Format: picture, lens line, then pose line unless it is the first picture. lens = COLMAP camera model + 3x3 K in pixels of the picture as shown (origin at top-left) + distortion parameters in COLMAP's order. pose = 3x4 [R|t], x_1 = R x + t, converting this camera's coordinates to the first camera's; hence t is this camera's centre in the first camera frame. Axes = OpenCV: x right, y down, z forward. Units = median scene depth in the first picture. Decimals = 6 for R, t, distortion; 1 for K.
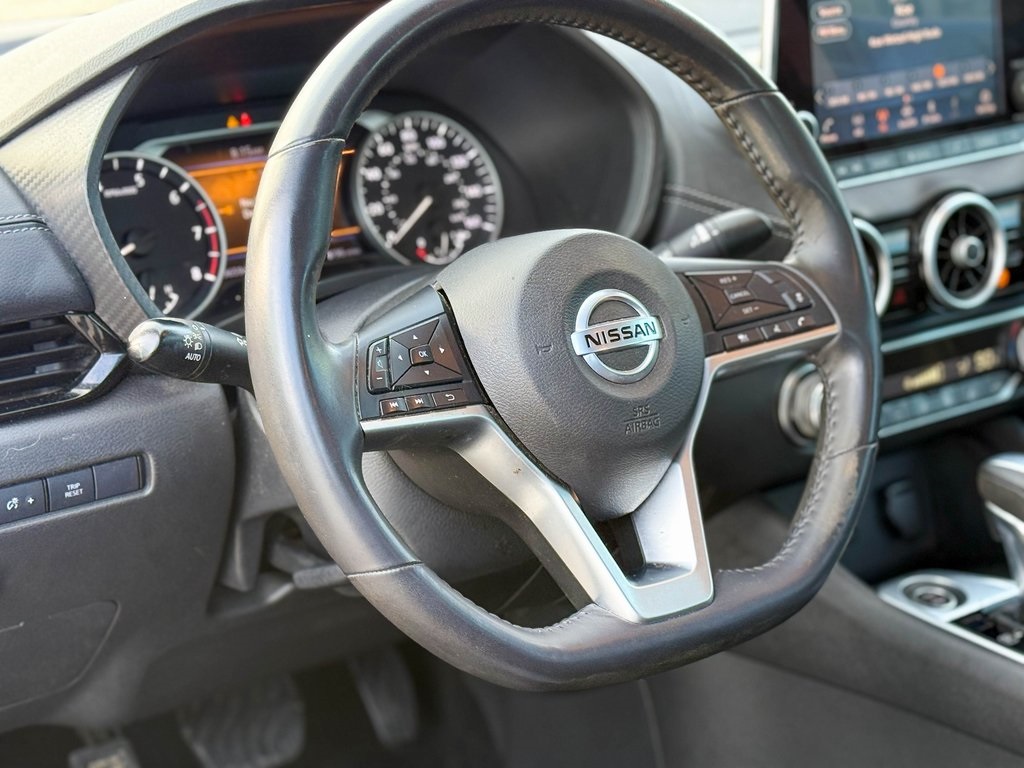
lens RADIAL K [[2053.2, 0, 512.0], [0, 2053.2, 384.0], [0, 0, 1]] dist [0.016169, 0.275408]
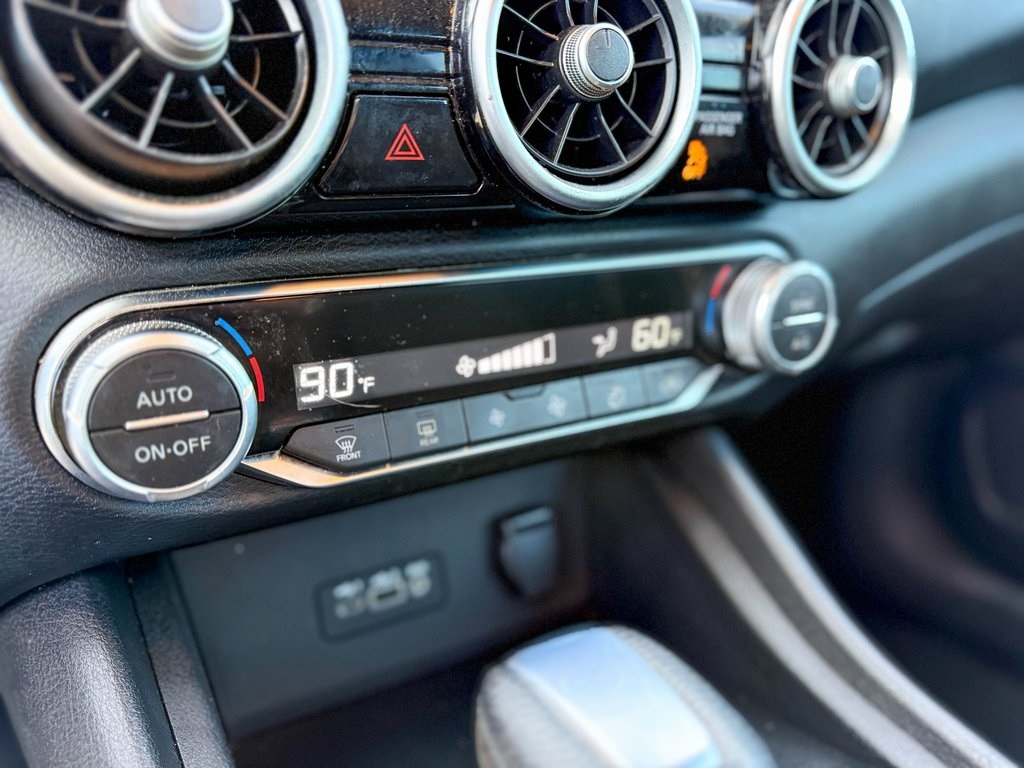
lens RADIAL K [[768.2, 0, 512.0], [0, 768.2, 384.0], [0, 0, 1]] dist [-0.028203, -0.004658]
pose [[0.990639, 0.085822, -0.106153, 0.234042], [-0.078325, 0.994259, 0.072893, -0.010880], [0.111799, -0.063896, 0.991674, 0.867213]]
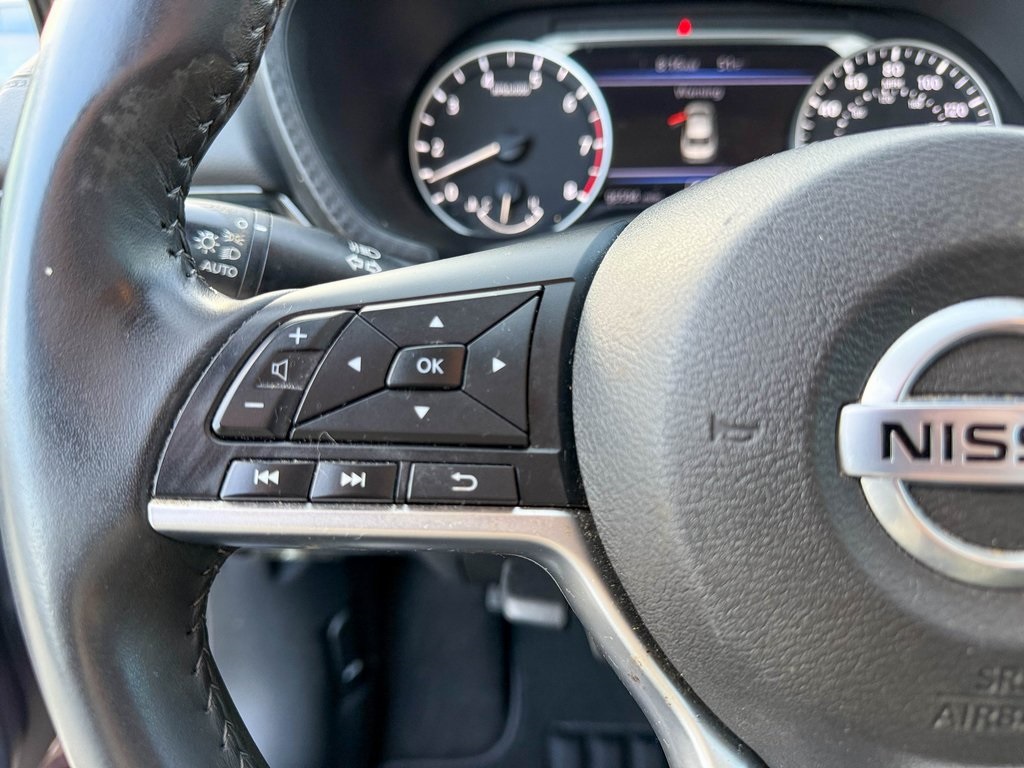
lens RADIAL K [[768.2, 0, 512.0], [0, 768.2, 384.0], [0, 0, 1]] dist [-0.028203, -0.004658]
pose [[0.763127, 0.273018, -0.585746, 0.047322], [-0.182474, 0.960528, 0.209973, -0.035304], [0.619952, -0.053352, 0.782824, 0.665574]]
